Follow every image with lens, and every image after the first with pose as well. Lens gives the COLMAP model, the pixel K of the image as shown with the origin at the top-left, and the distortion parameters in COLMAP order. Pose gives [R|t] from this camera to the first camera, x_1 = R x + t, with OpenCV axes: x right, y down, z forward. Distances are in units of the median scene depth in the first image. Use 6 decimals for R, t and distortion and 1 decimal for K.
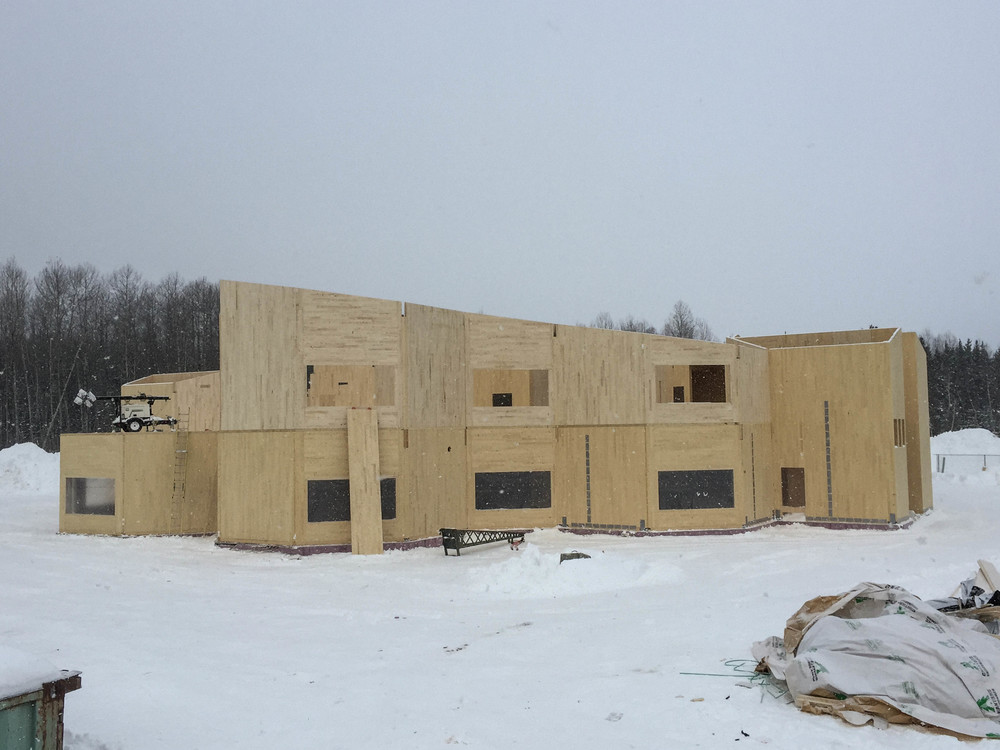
lens RADIAL K [[930.0, 0, 499.9], [0, 930.0, 374.0], [0, 0, 1]] dist [-0.004318, 0.000000]
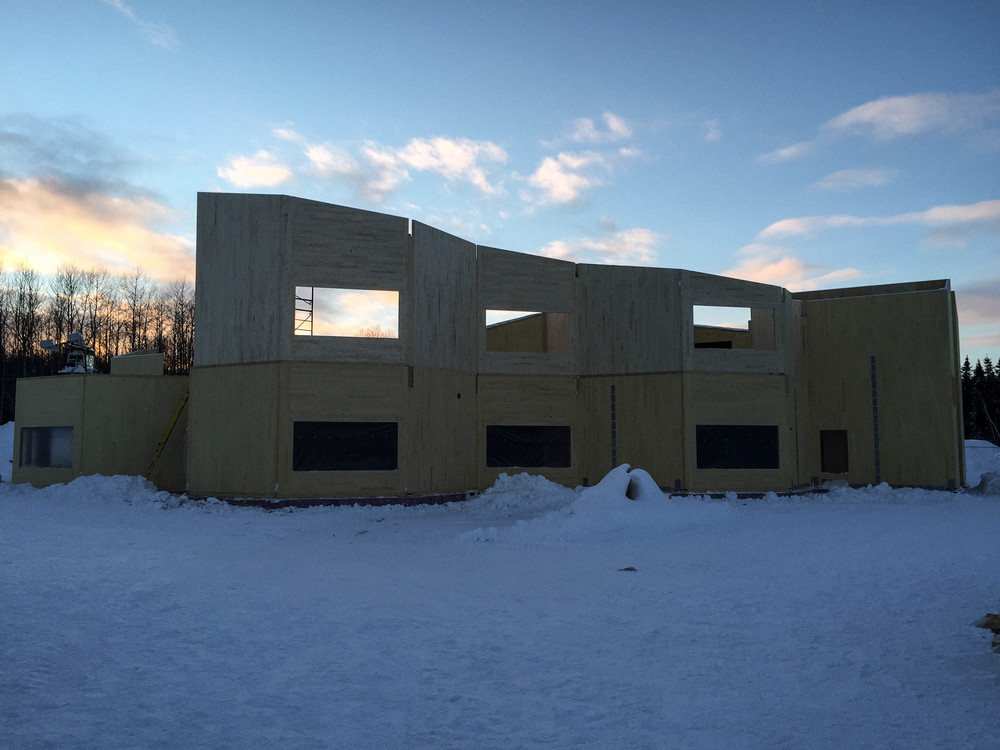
lens RADIAL K [[825.7, 0, 500.4], [0, 825.7, 375.4], [0, 0, 1]] dist [0.008598, -0.010573]
pose [[0.999501, 0.018150, 0.025859, -0.034625], [-0.017718, 0.999702, -0.016820, 0.071739], [-0.026156, 0.016353, 0.999524, 0.215015]]
